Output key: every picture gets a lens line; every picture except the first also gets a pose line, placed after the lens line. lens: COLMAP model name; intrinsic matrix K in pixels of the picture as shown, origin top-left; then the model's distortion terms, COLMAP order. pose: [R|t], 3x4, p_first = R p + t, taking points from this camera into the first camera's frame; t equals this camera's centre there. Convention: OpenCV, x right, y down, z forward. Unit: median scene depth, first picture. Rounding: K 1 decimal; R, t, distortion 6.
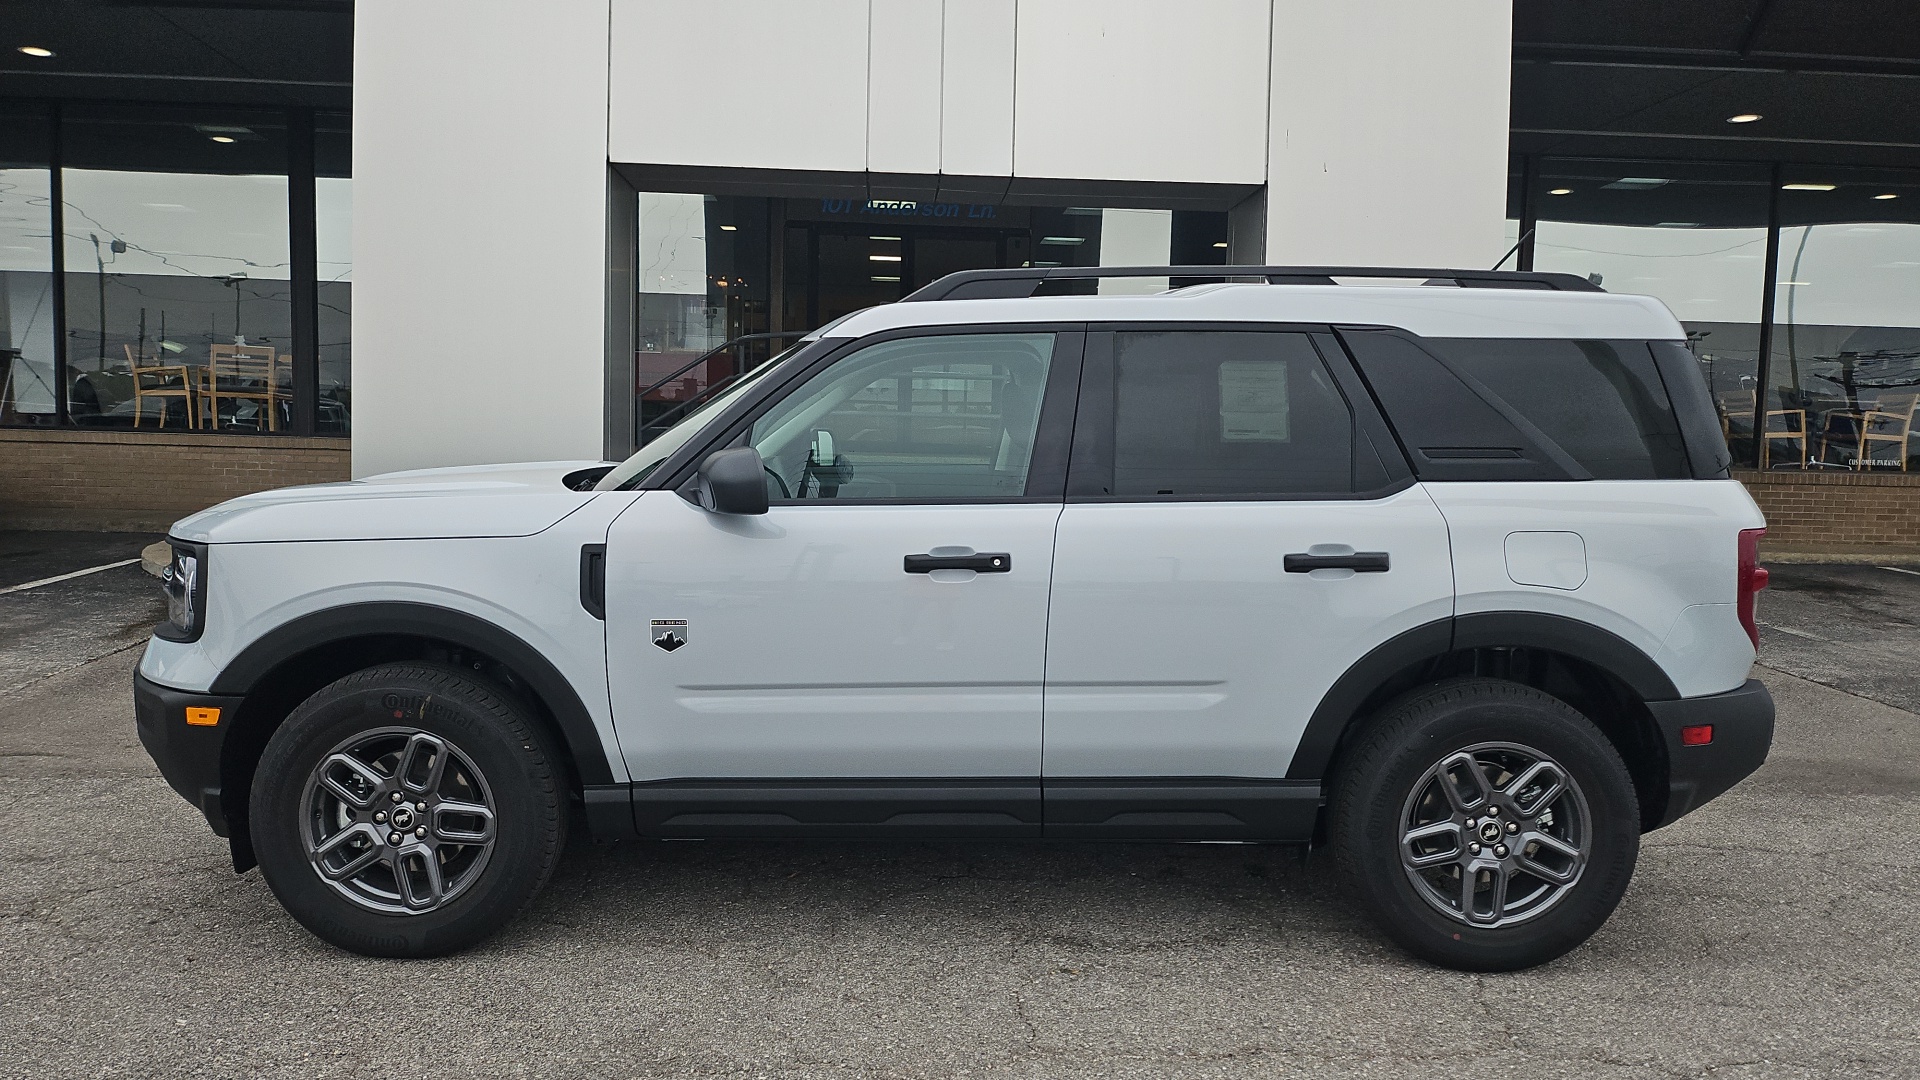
lens RADIAL K [[1354.5, 0, 963.4], [0, 1354.5, 544.3], [0, 0, 1]] dist [0.061293, -0.058639]
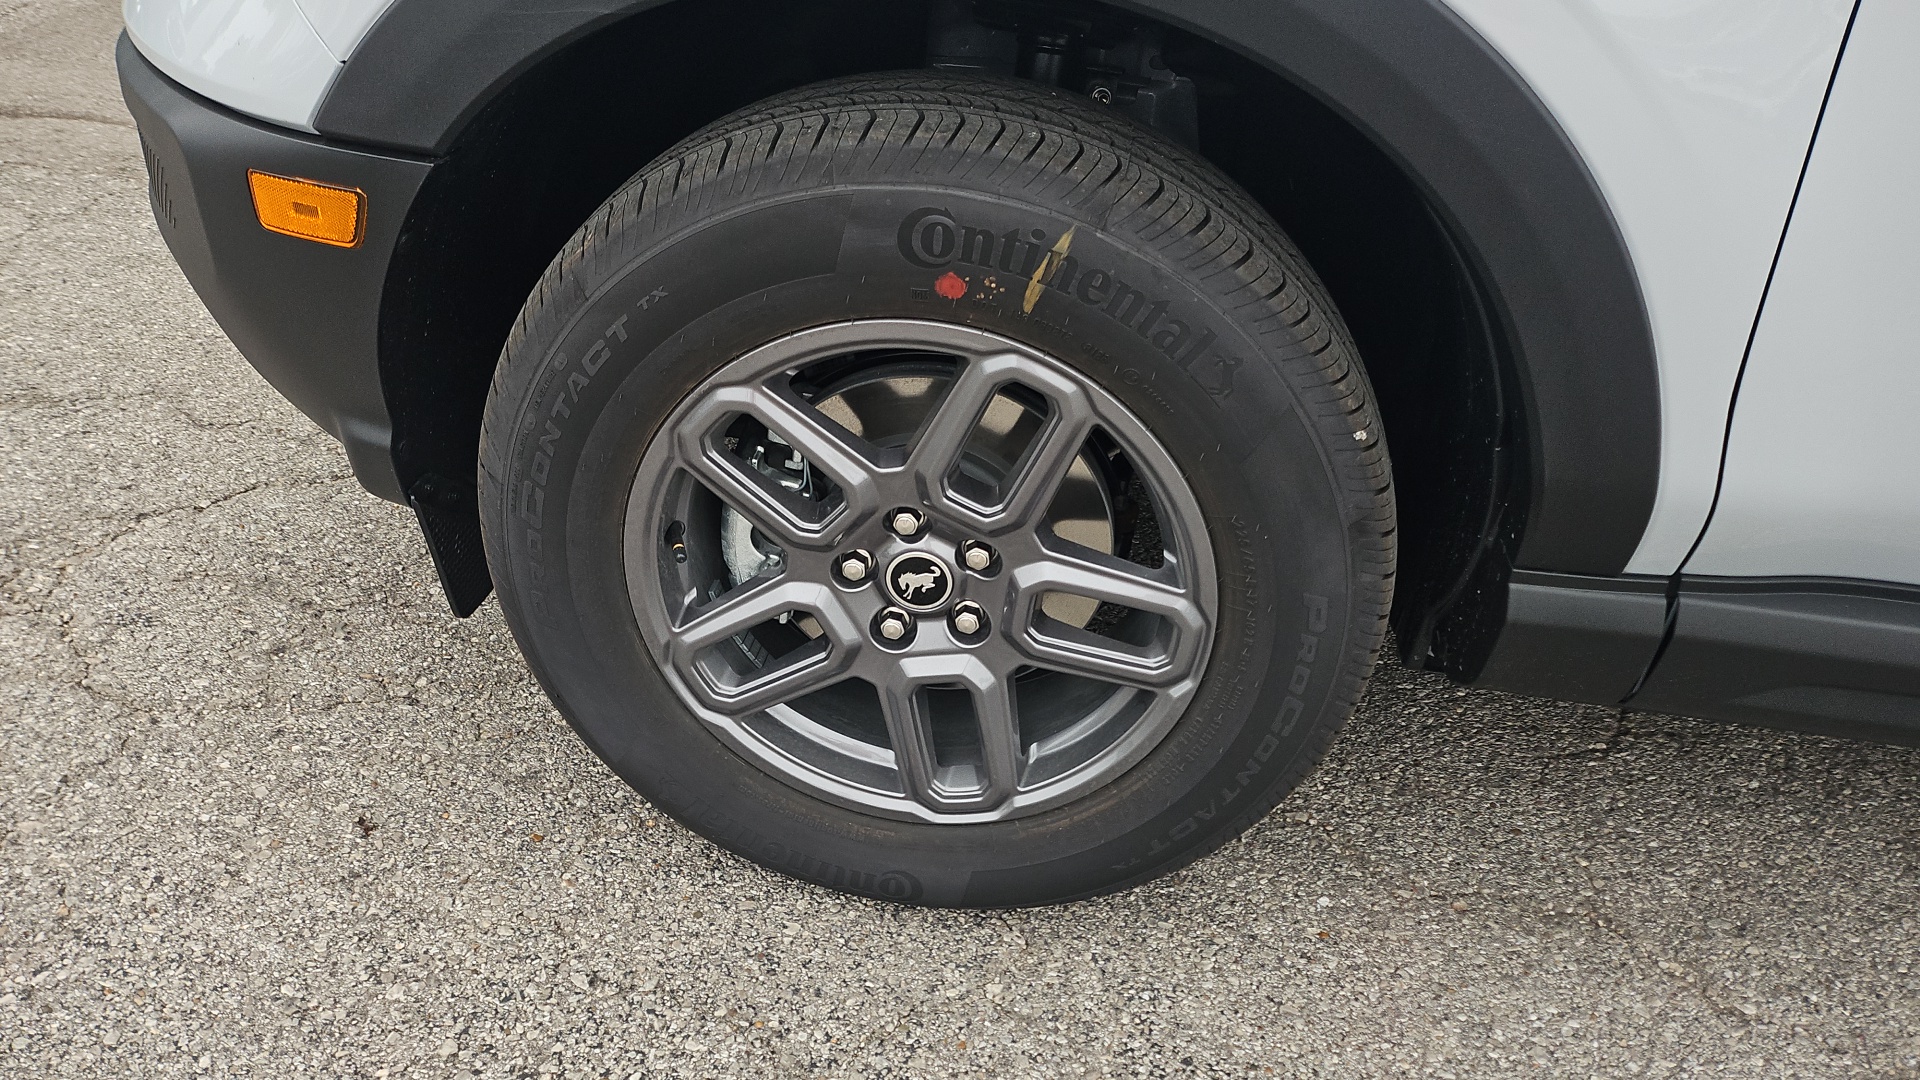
lens RADIAL K [[1354.5, 0, 939.2], [0, 1354.5, 567.4], [0, 0, 1]] dist [0.061293, -0.058639]
pose [[0.987560, 0.126611, -0.093245, -0.368938], [-0.070859, 0.887718, 0.454901, 0.046807], [0.140370, -0.442635, 0.885647, 0.700387]]
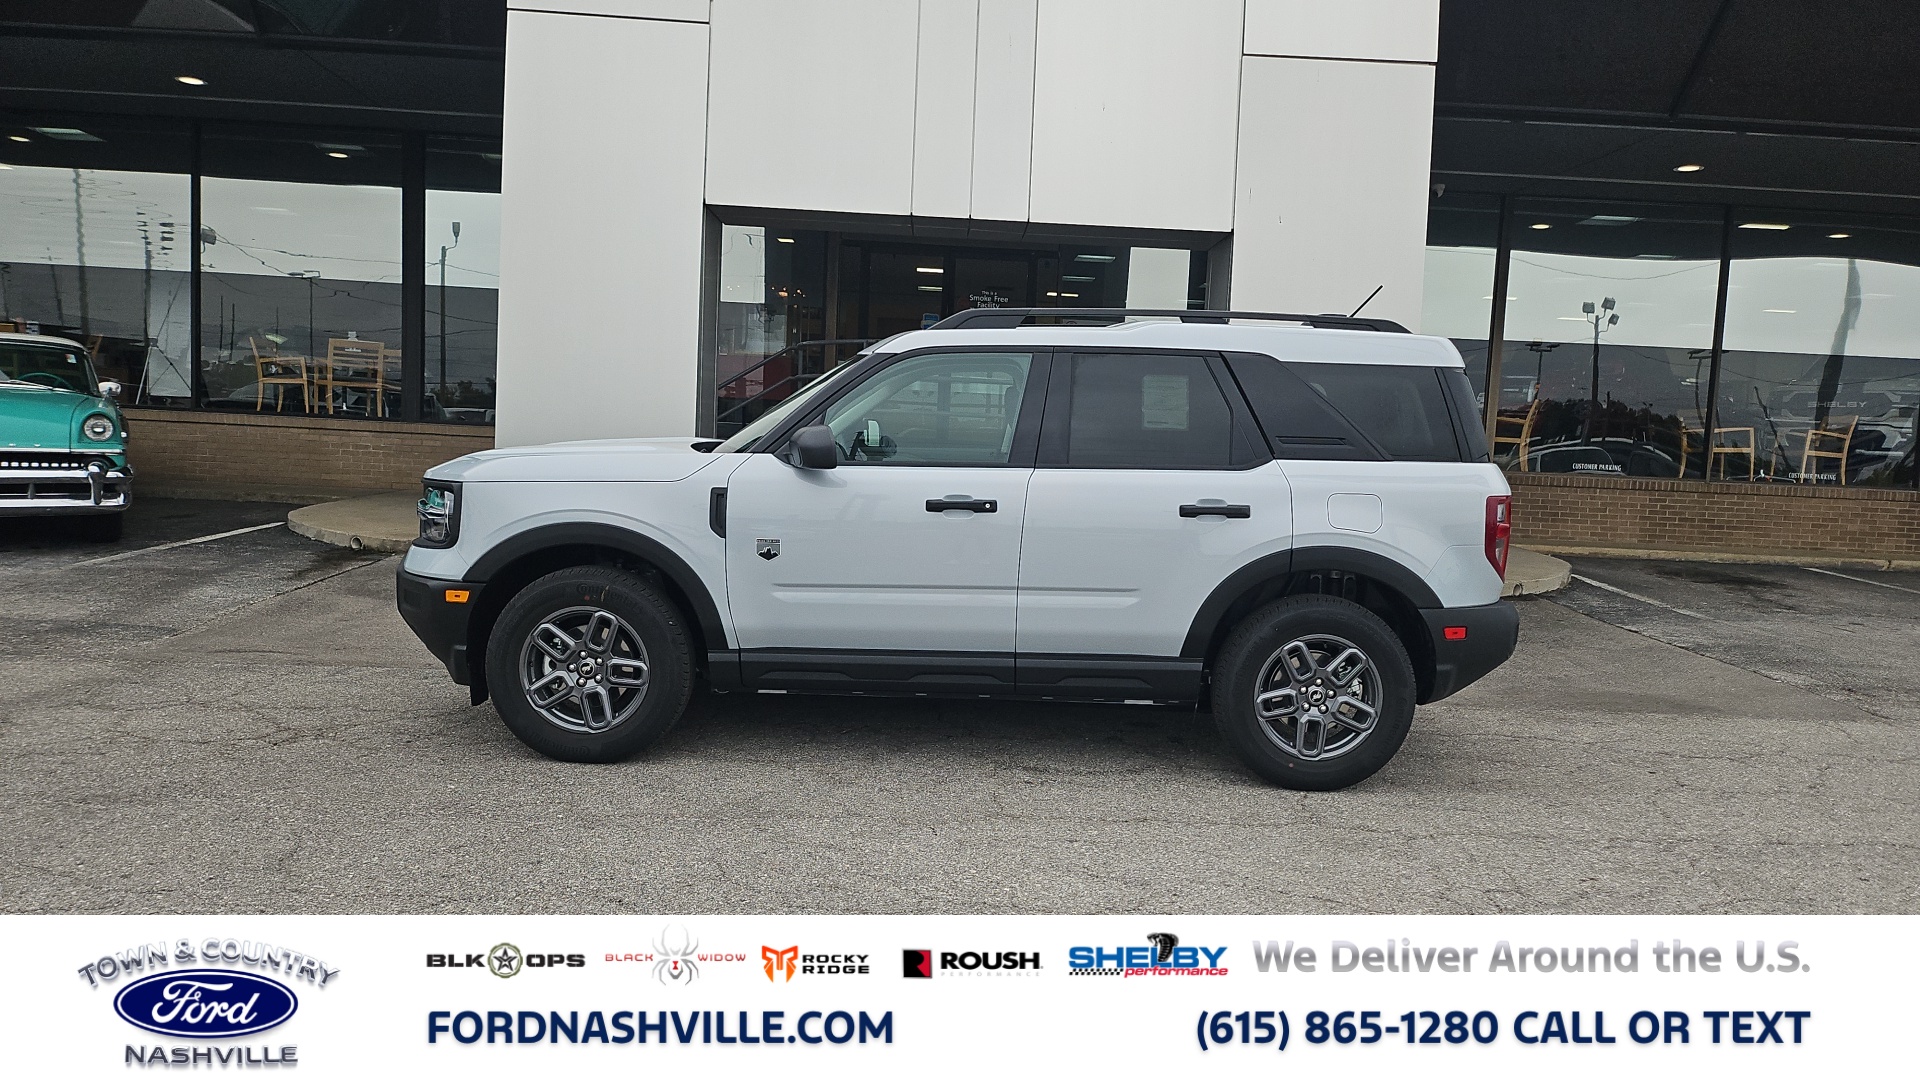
lens RADIAL K [[1354.5, 0, 1000.3], [0, 1354.5, 551.2], [0, 0, 1]] dist [0.061293, -0.058639]
pose [[0.999746, 0.022134, -0.004162, 0.044598], [-0.022128, 0.999754, 0.001411, 0.058703], [0.004192, -0.001319, 0.999990, -0.479055]]
